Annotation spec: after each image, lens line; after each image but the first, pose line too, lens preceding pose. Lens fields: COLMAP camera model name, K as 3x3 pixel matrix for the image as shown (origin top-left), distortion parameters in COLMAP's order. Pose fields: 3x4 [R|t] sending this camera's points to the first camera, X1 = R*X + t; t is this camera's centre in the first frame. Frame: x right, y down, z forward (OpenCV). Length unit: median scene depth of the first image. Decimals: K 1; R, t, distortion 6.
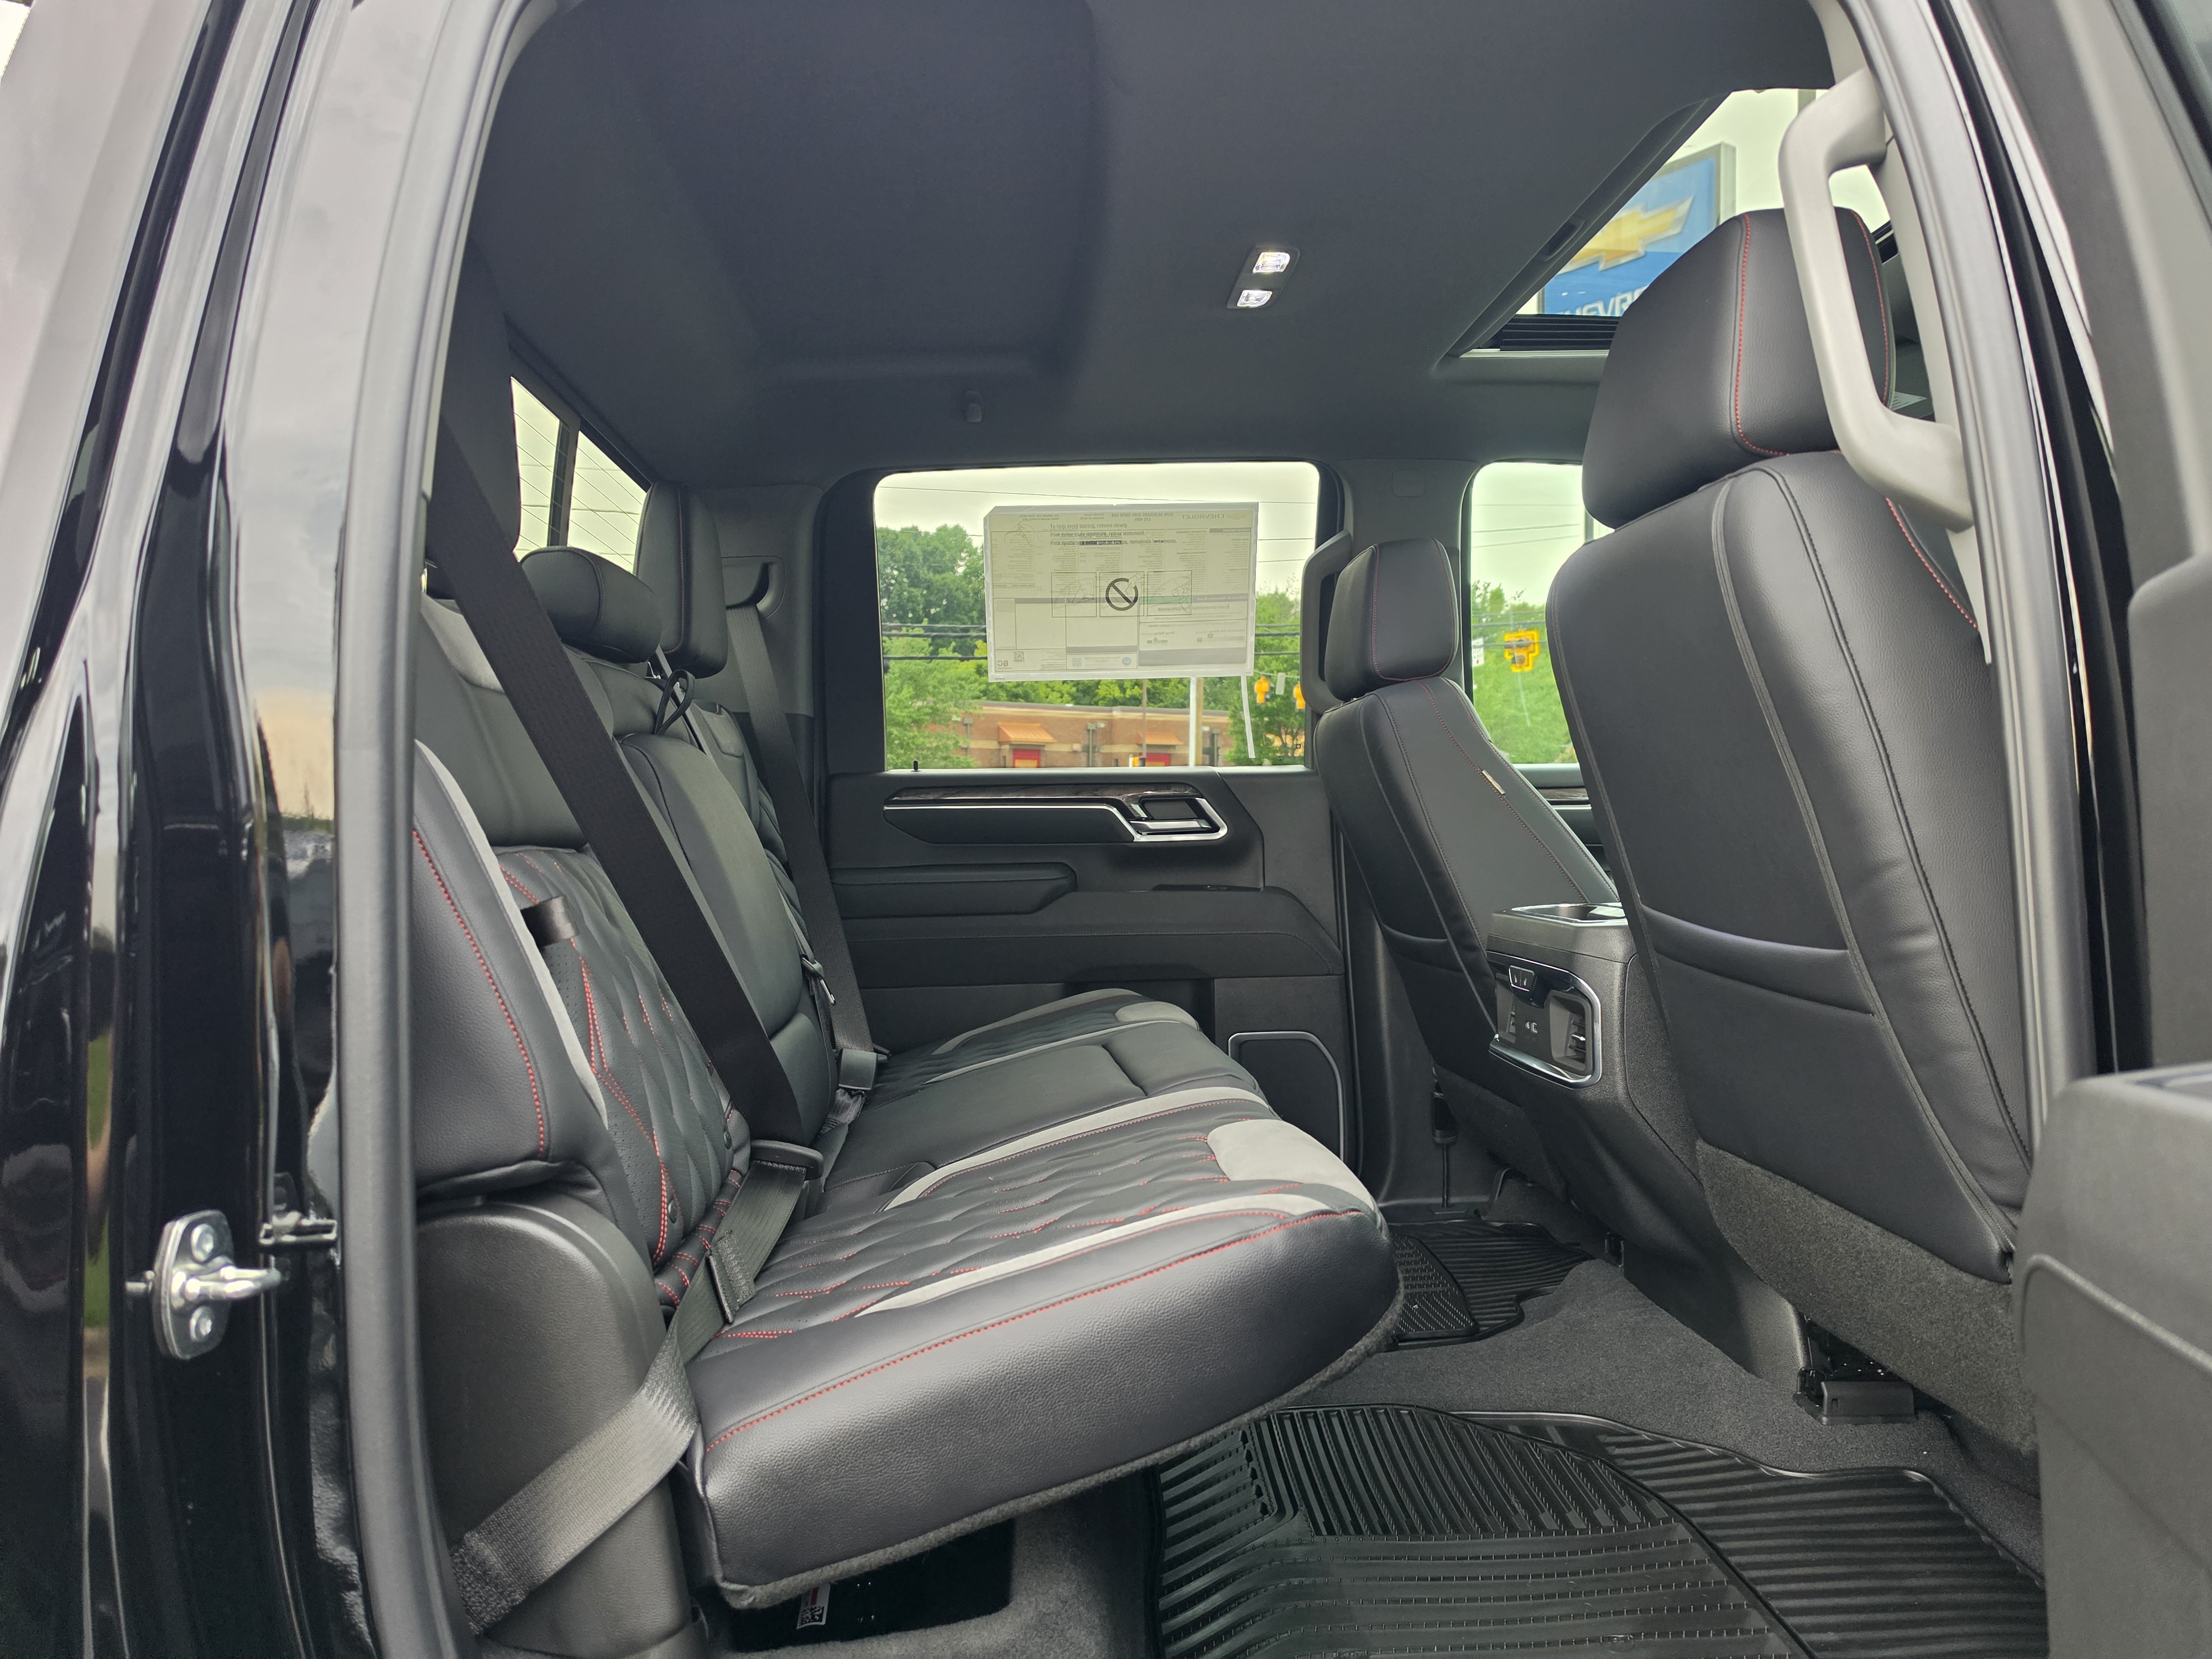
lens RADIAL K [[1540.3, 0, 1088.2], [0, 1540.3, 809.2], [0, 0, 1]] dist [0.038095, -0.053122]
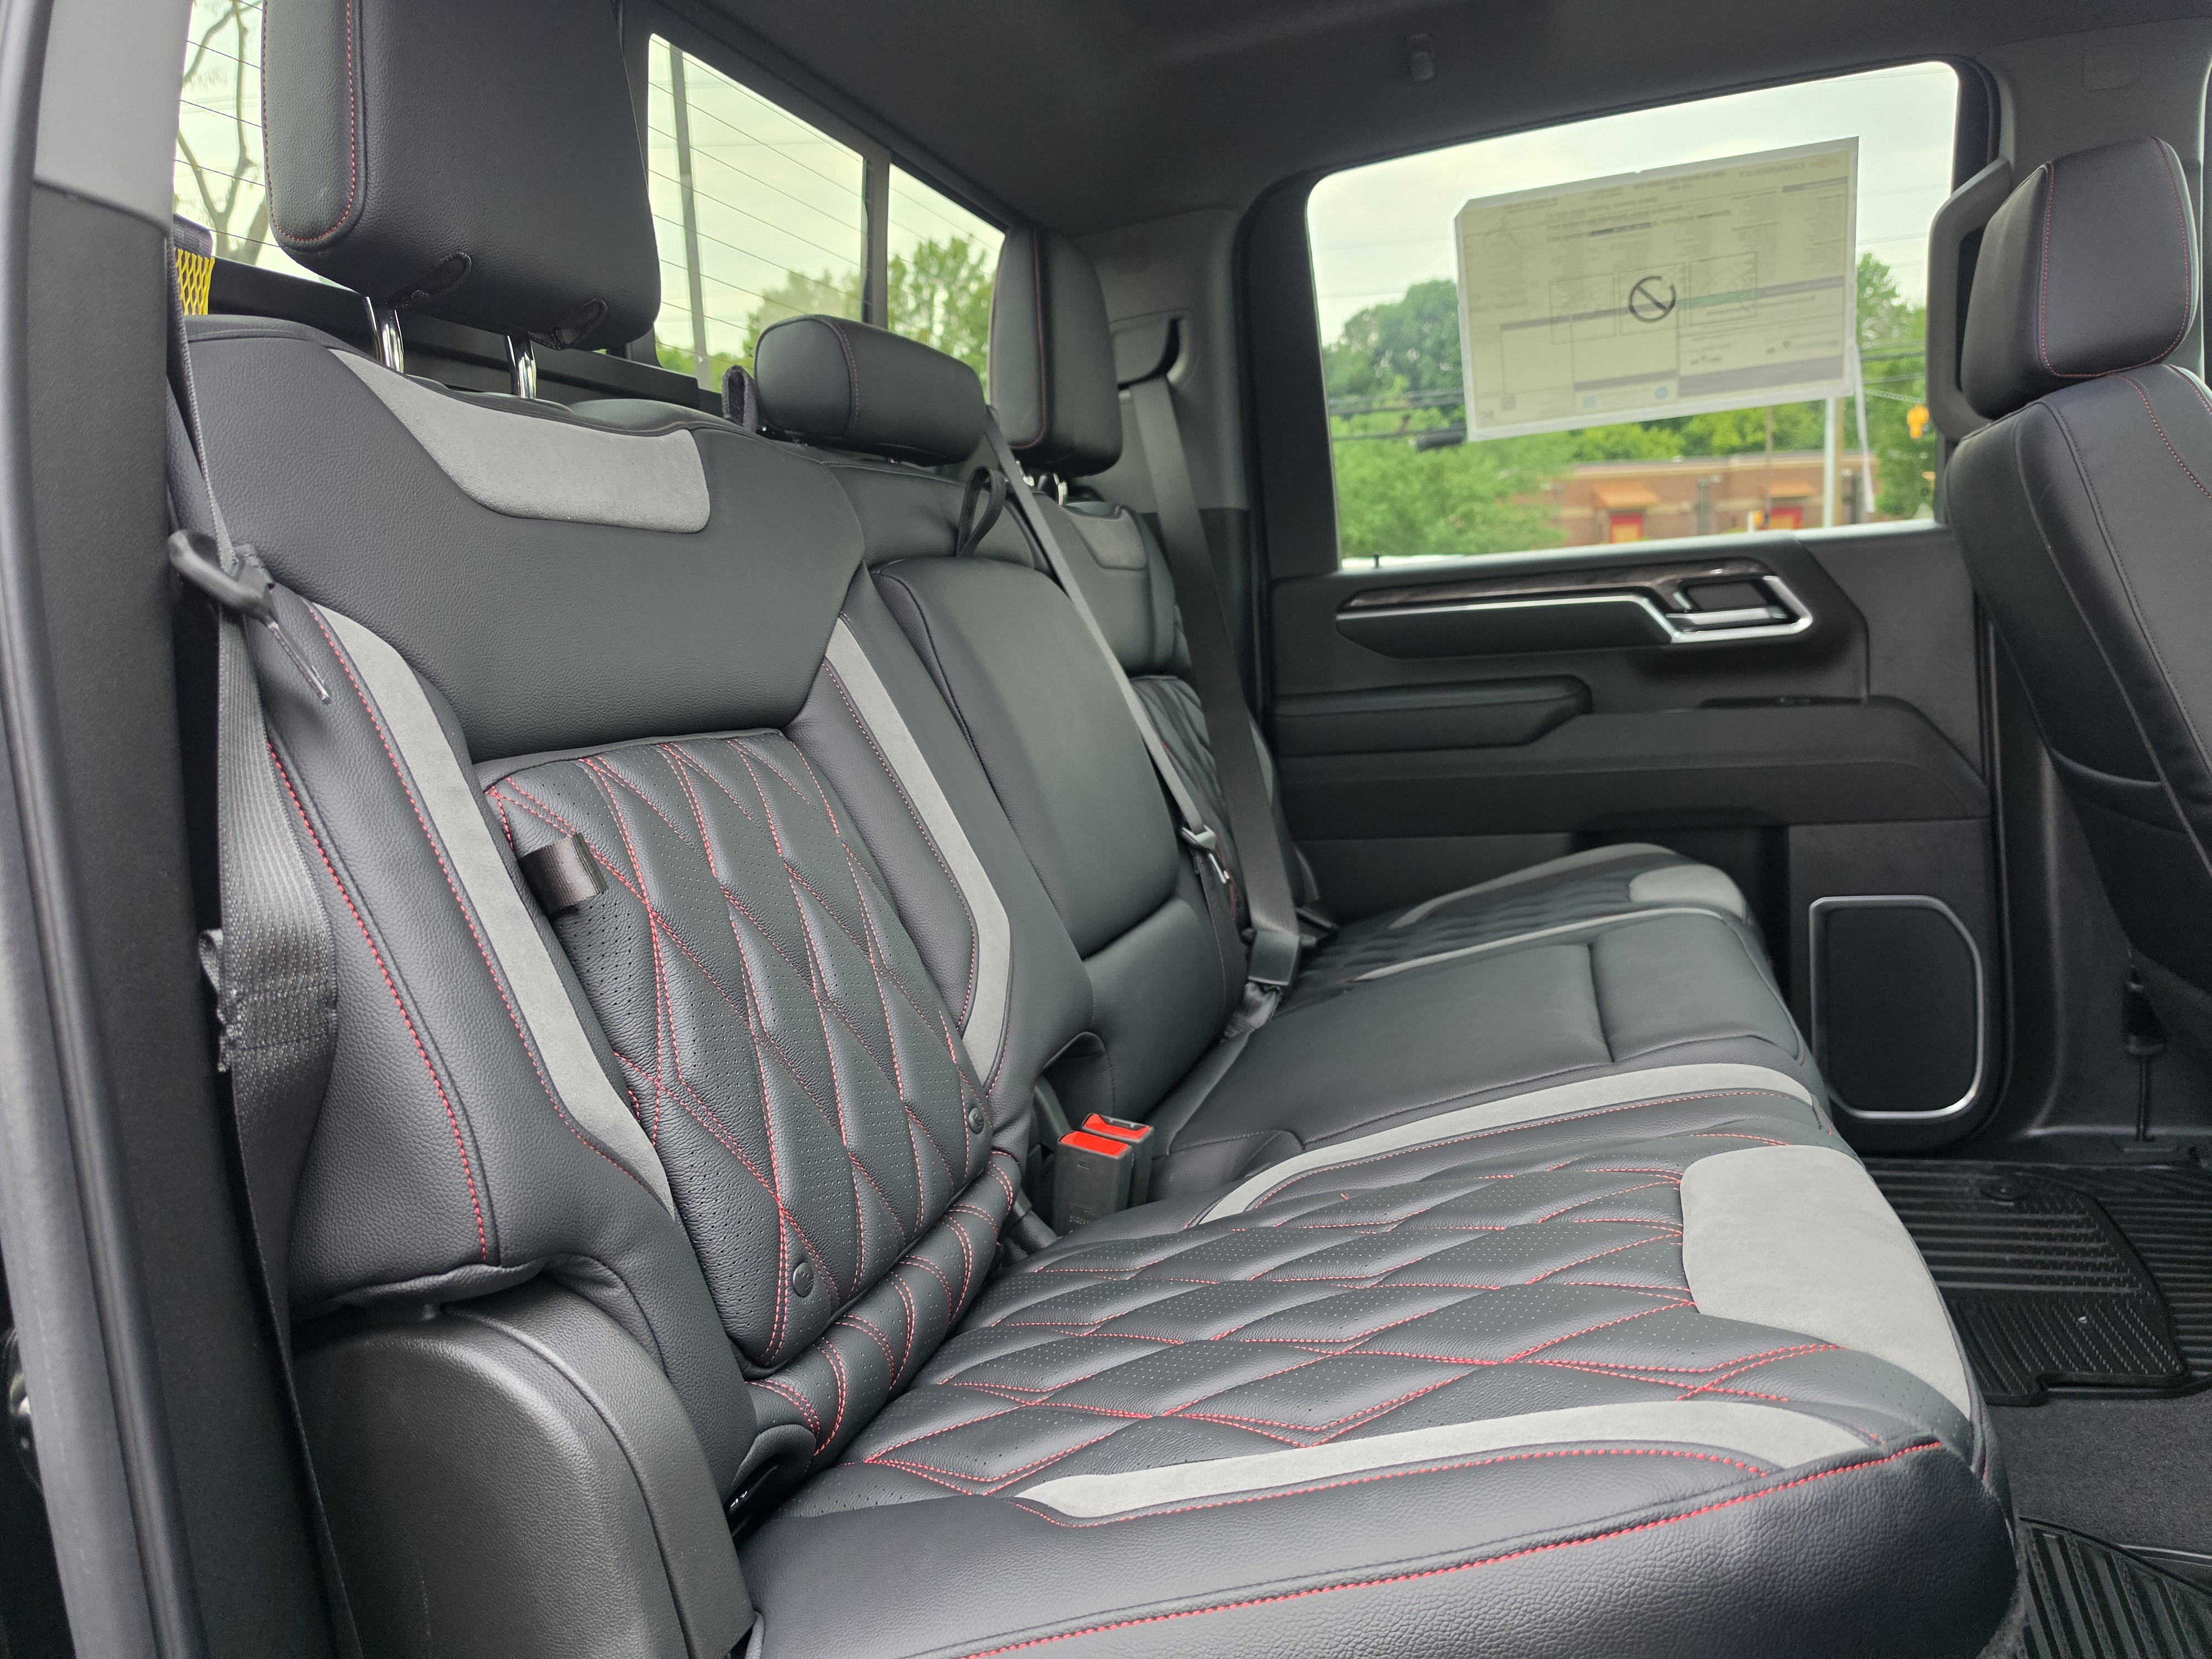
lens RADIAL K [[1540.3, 0, 1109.6], [0, 1540.3, 835.9], [0, 0, 1]] dist [0.038095, -0.053122]
pose [[0.932976, -0.002039, -0.359933, 0.046506], [0.058126, 0.987712, 0.145072, -0.011063], [0.355214, -0.156270, 0.921630, 0.202914]]
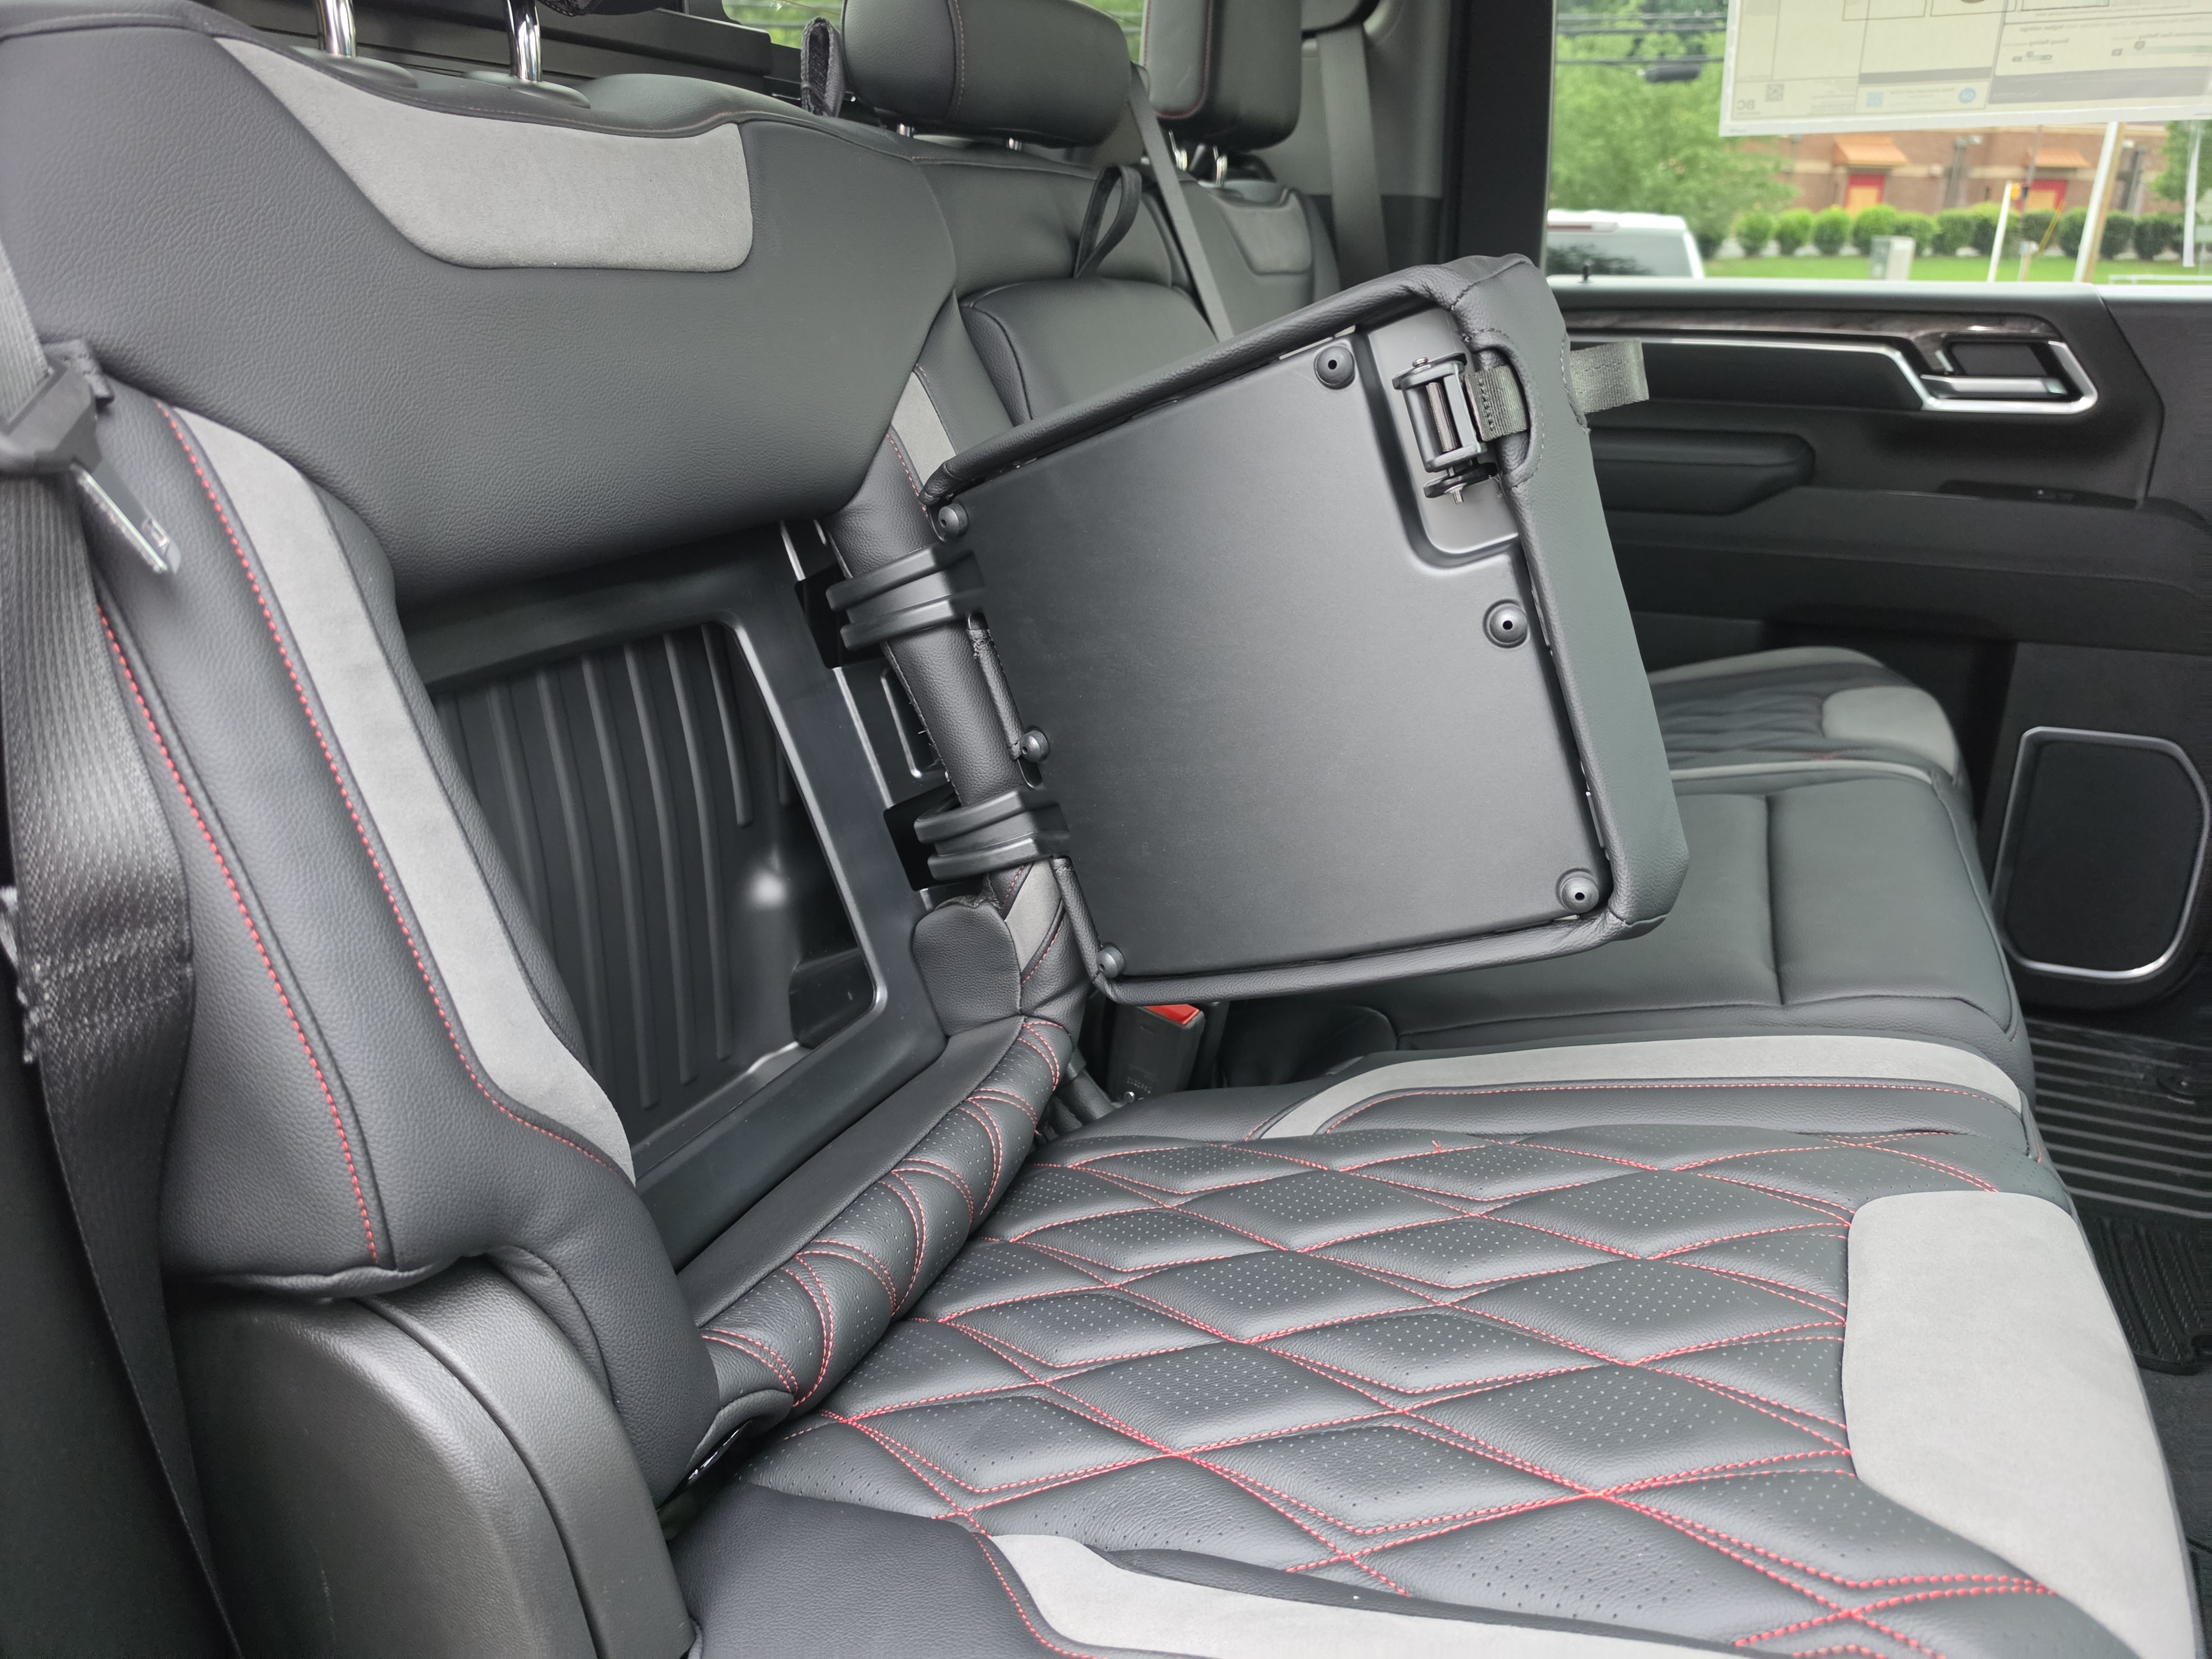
lens RADIAL K [[1540.3, 0, 1115.5], [0, 1540.3, 810.3], [0, 0, 1]] dist [0.038095, -0.053122]
pose [[0.893506, 0.169419, -0.415865, 0.027334], [-0.014636, 0.936593, 0.350113, -0.044055], [0.448812, -0.306741, 0.839332, 0.274346]]
